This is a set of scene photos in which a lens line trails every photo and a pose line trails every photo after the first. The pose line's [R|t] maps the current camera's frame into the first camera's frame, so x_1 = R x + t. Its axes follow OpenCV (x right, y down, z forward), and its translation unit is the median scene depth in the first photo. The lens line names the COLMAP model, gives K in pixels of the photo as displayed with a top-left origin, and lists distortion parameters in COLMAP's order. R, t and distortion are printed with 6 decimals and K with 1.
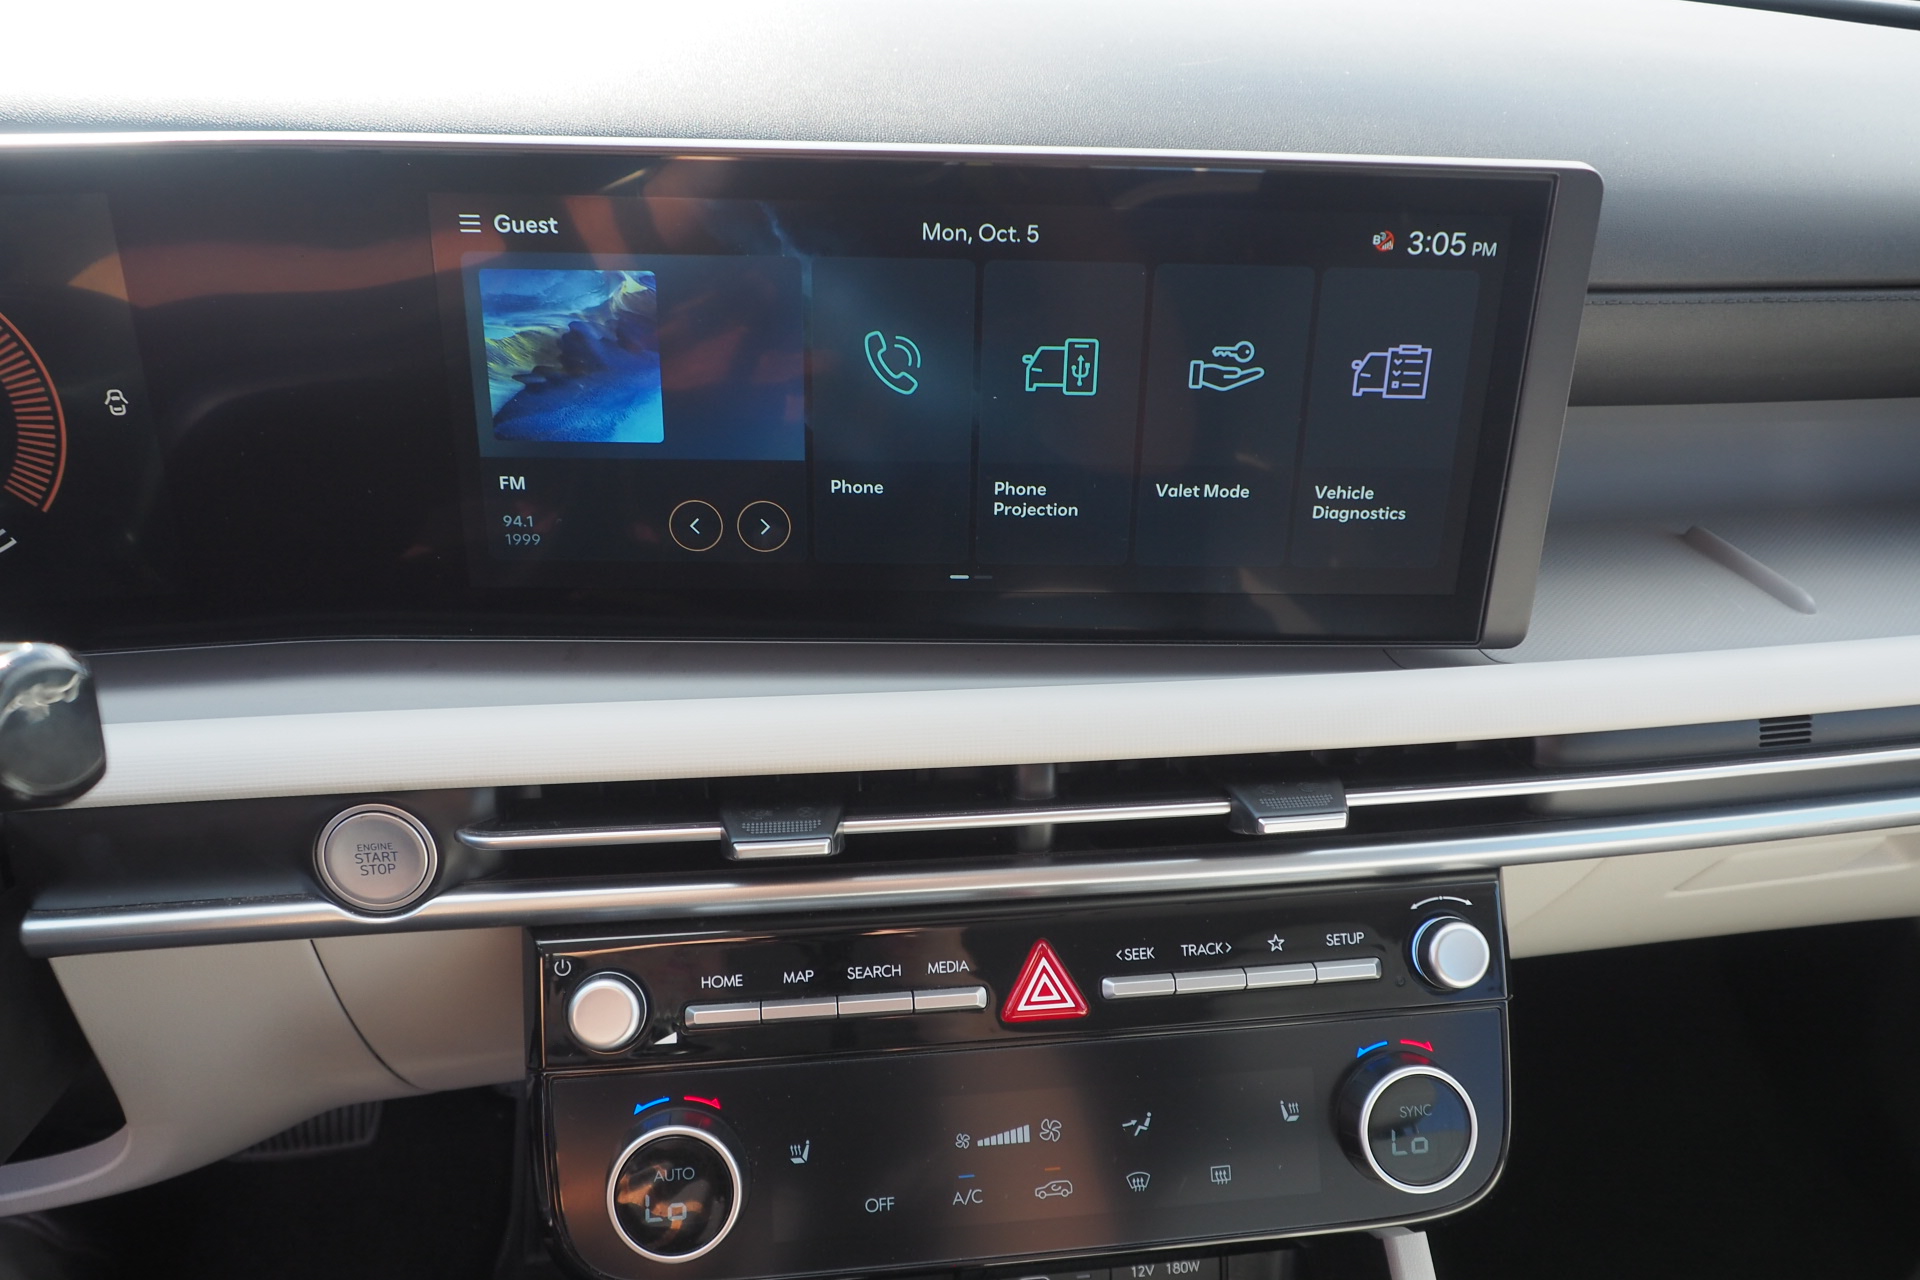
lens RADIAL K [[1413.4, 0, 972.5], [0, 1413.4, 629.1], [0, 0, 1]] dist [-0.018989, -0.008418]
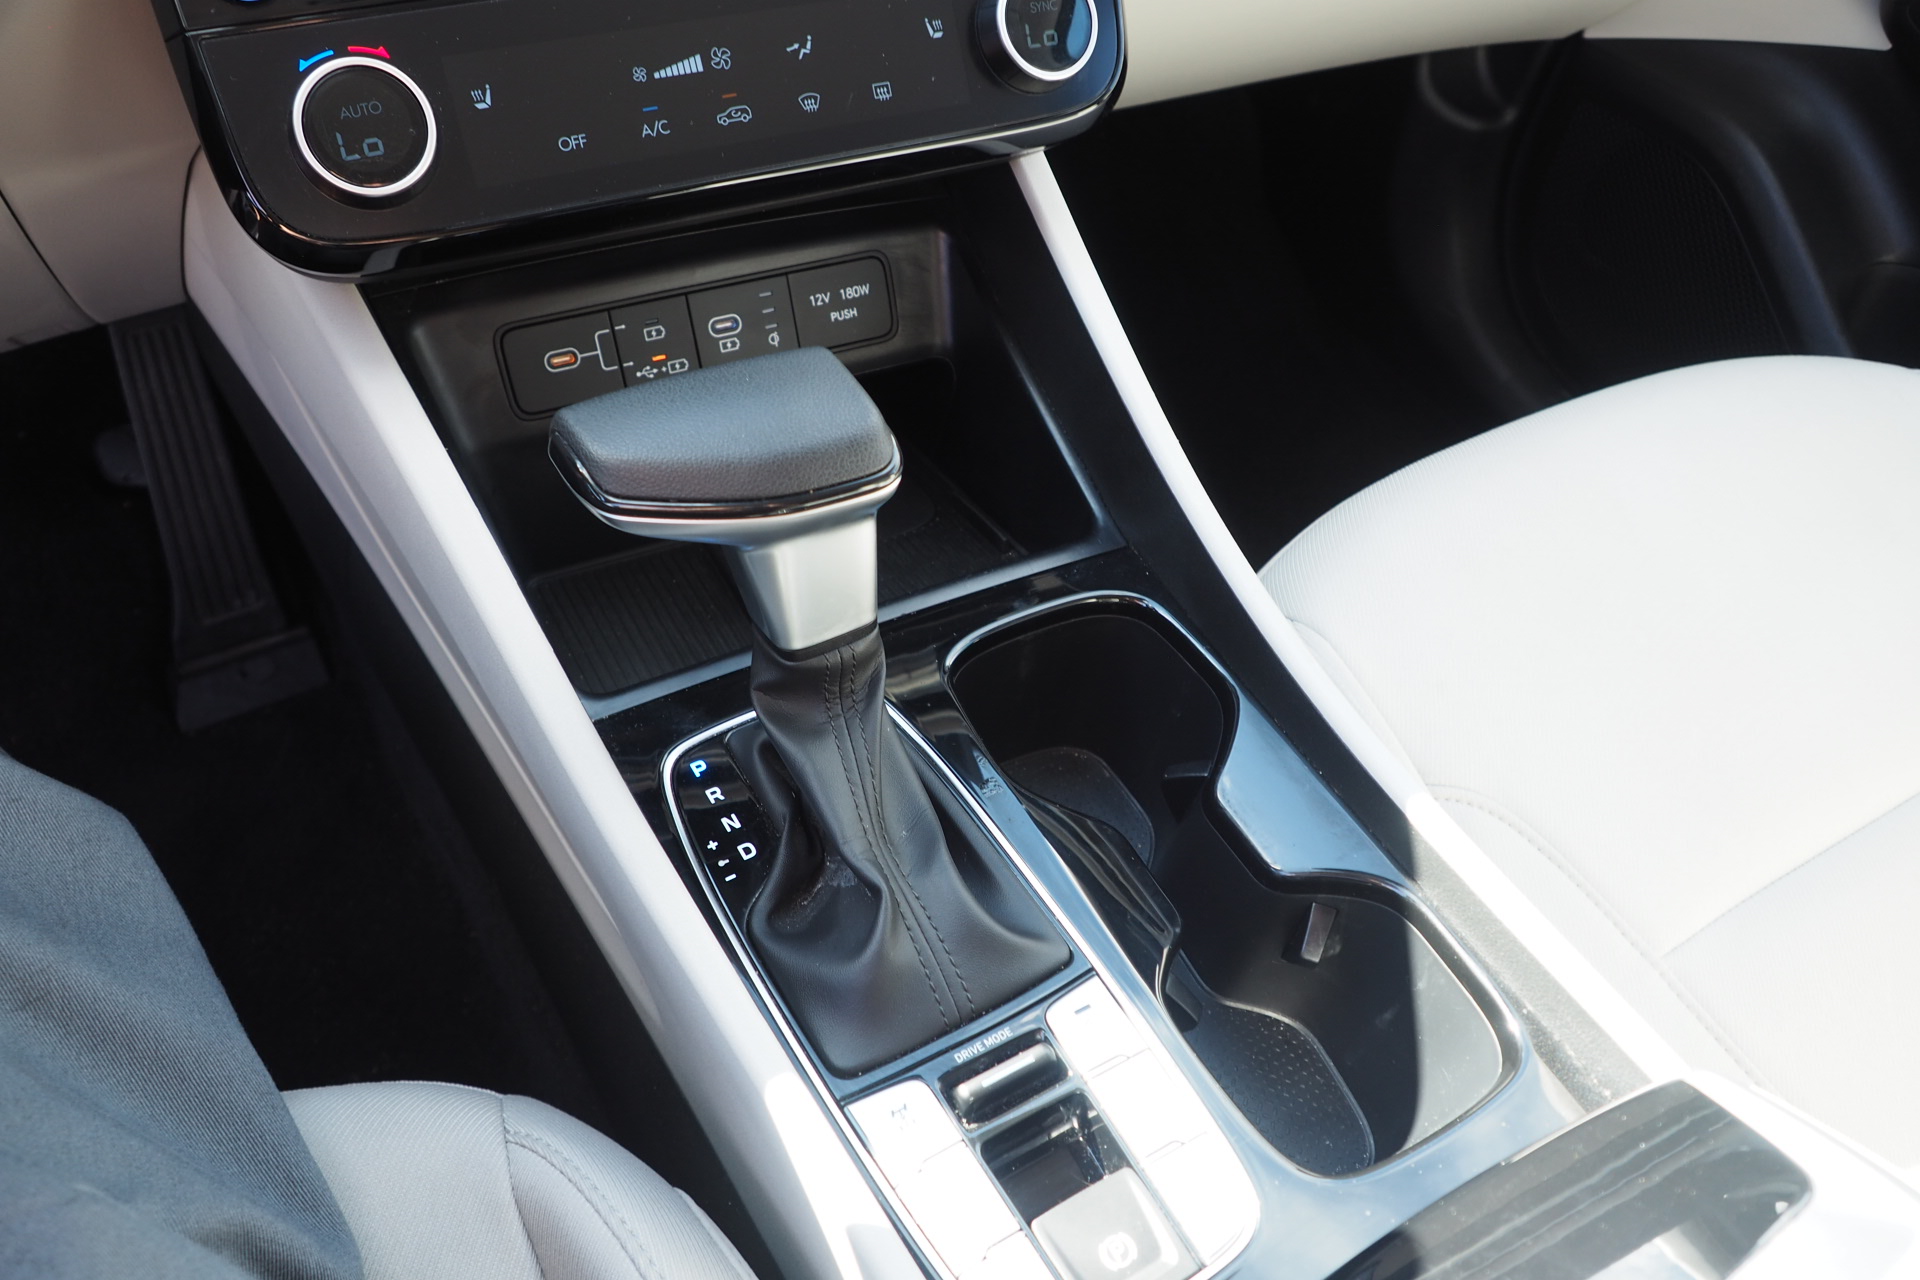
lens RADIAL K [[1413.4, 0, 962.9], [0, 1413.4, 654.1], [0, 0, 1]] dist [-0.018989, -0.008418]
pose [[0.944315, -0.217830, 0.246615, -0.131146], [0.124070, 0.929892, 0.346276, 0.433002], [-0.304755, -0.296396, 0.905137, -0.136264]]
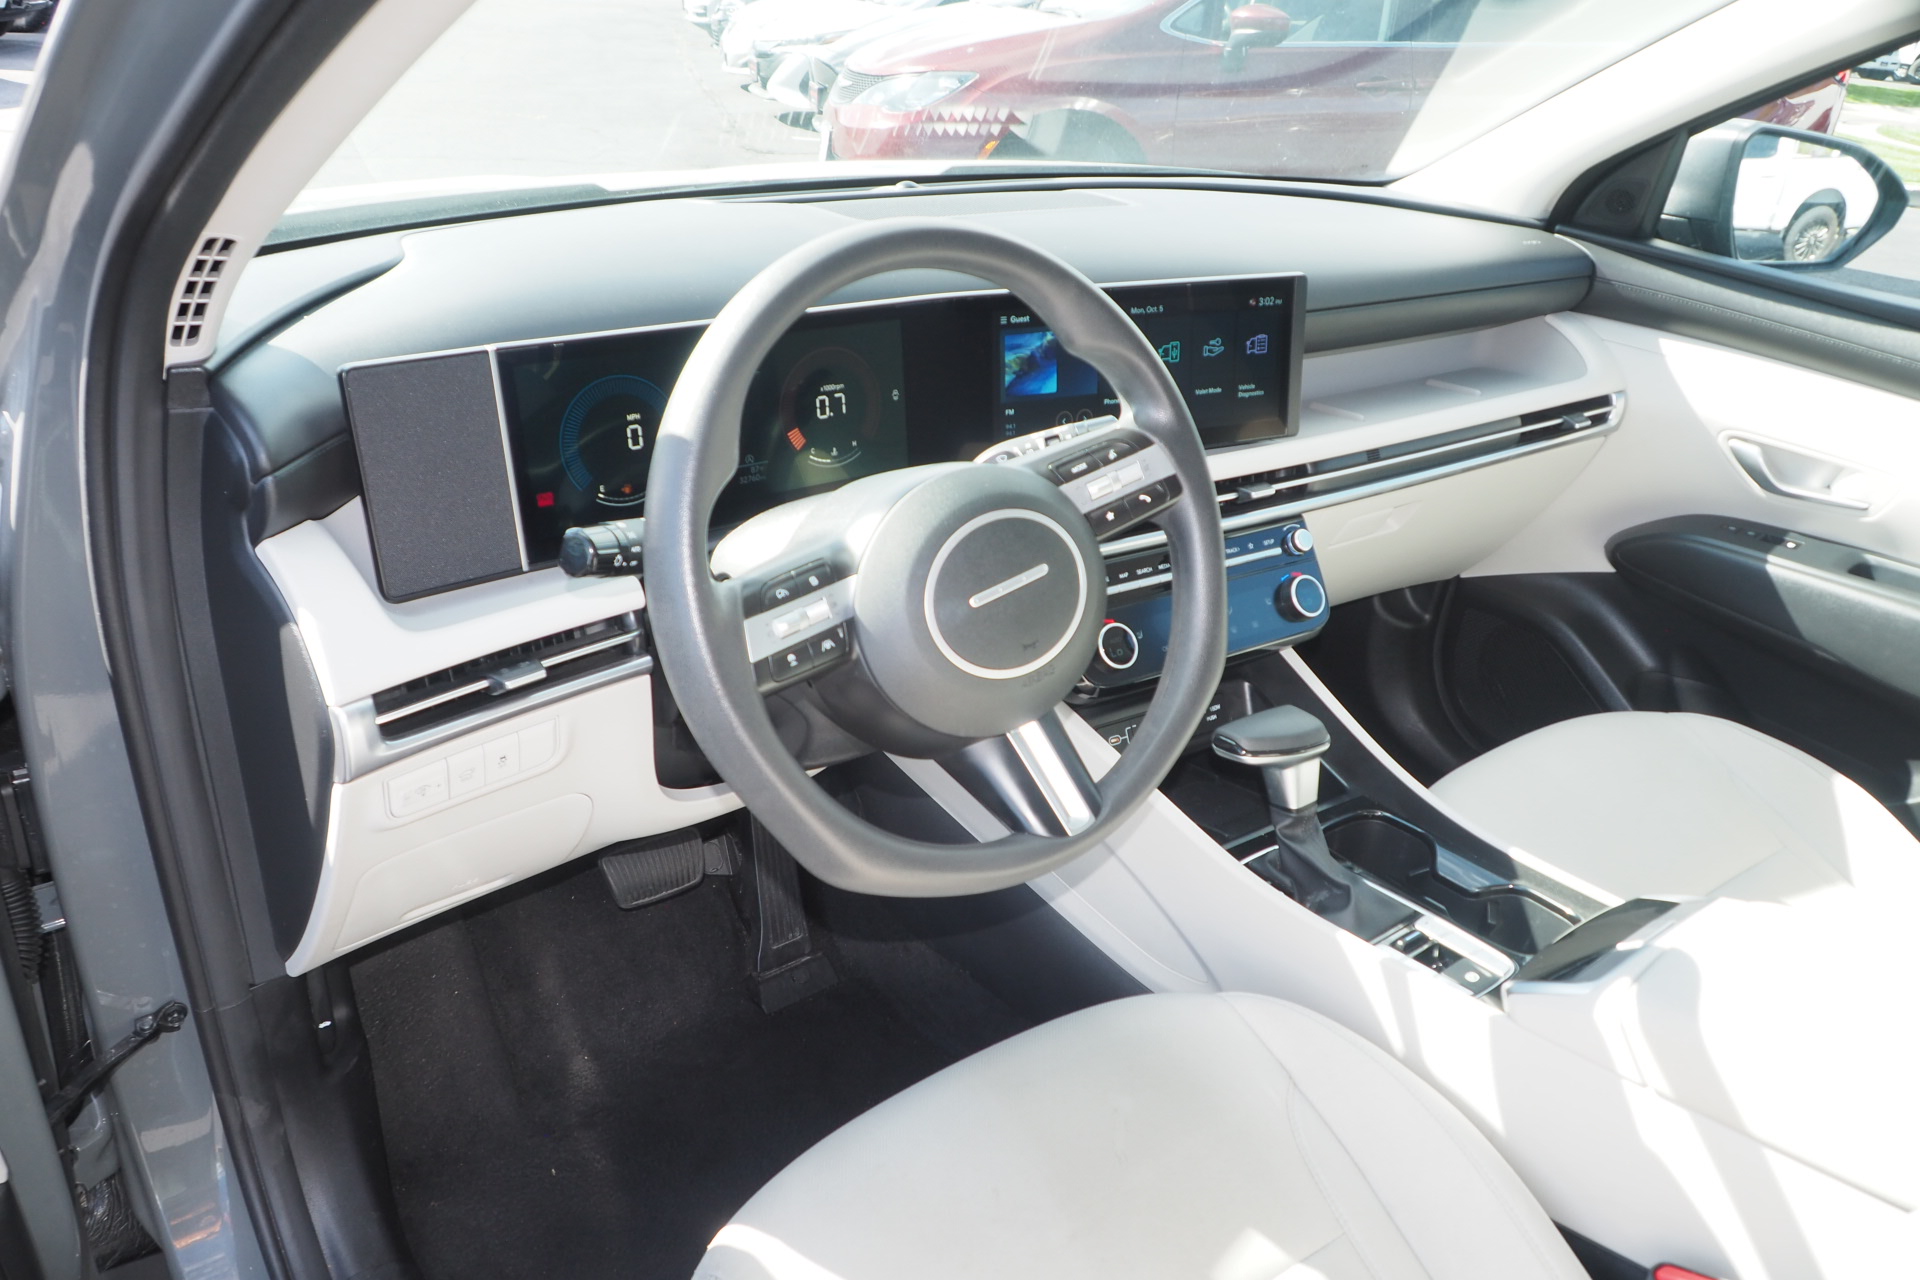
lens RADIAL K [[1413.4, 0, 978.0], [0, 1413.4, 649.6], [0, 0, 1]] dist [-0.018989, -0.008418]
pose [[0.892124, -0.181254, 0.413838, -1.571725], [0.198626, 0.980075, 0.001072, 0.330207], [-0.405786, 0.081243, 0.910350, -1.429236]]
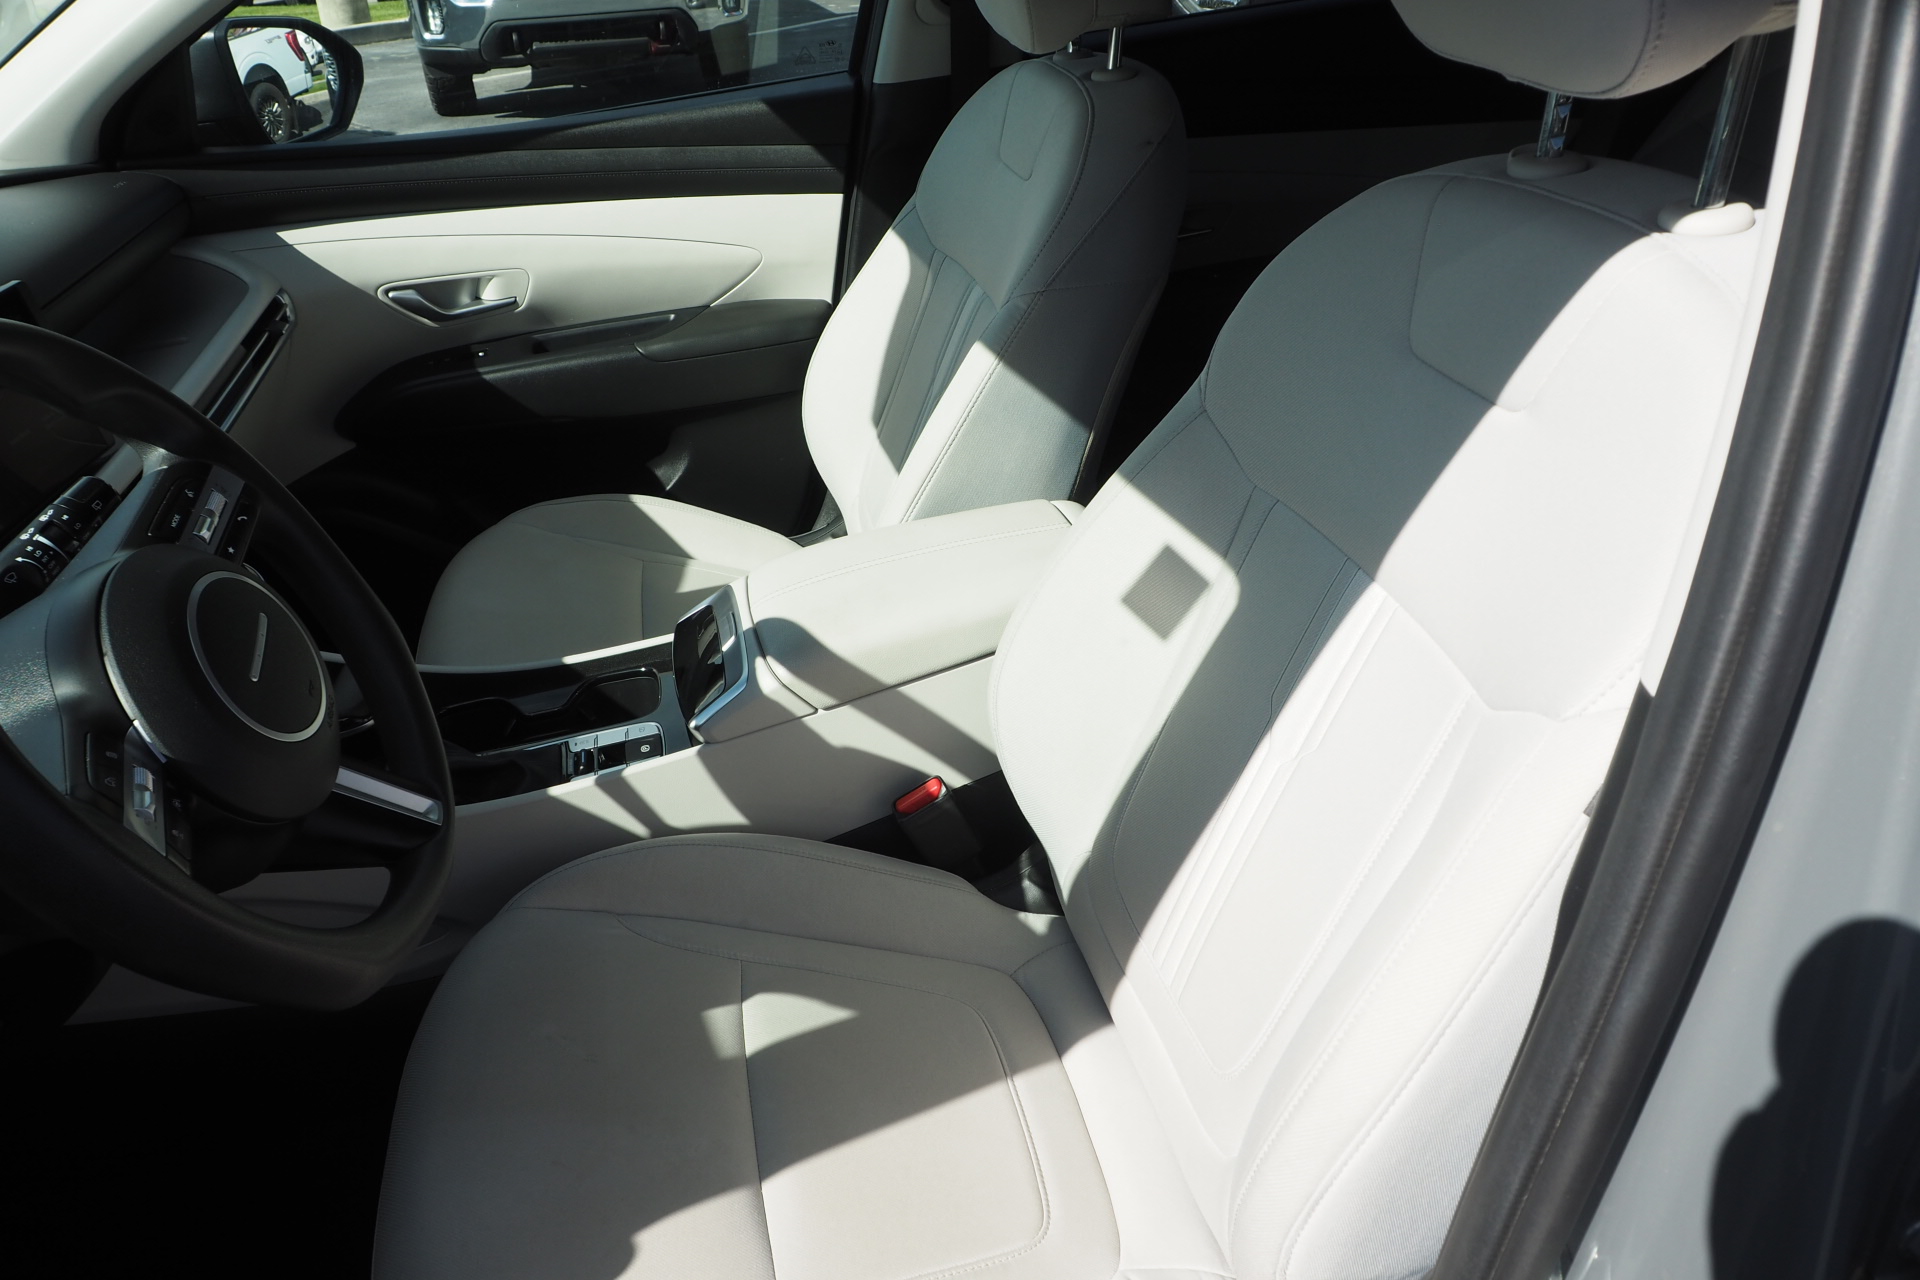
lens RADIAL K [[1413.4, 0, 956.6], [0, 1413.4, 628.9], [0, 0, 1]] dist [-0.018989, -0.008418]
pose [[-0.060469, -0.520441, 0.851754, -2.316140], [0.546668, 0.696697, 0.464508, -0.132637], [-0.835163, 0.493715, 0.242380, -0.830190]]
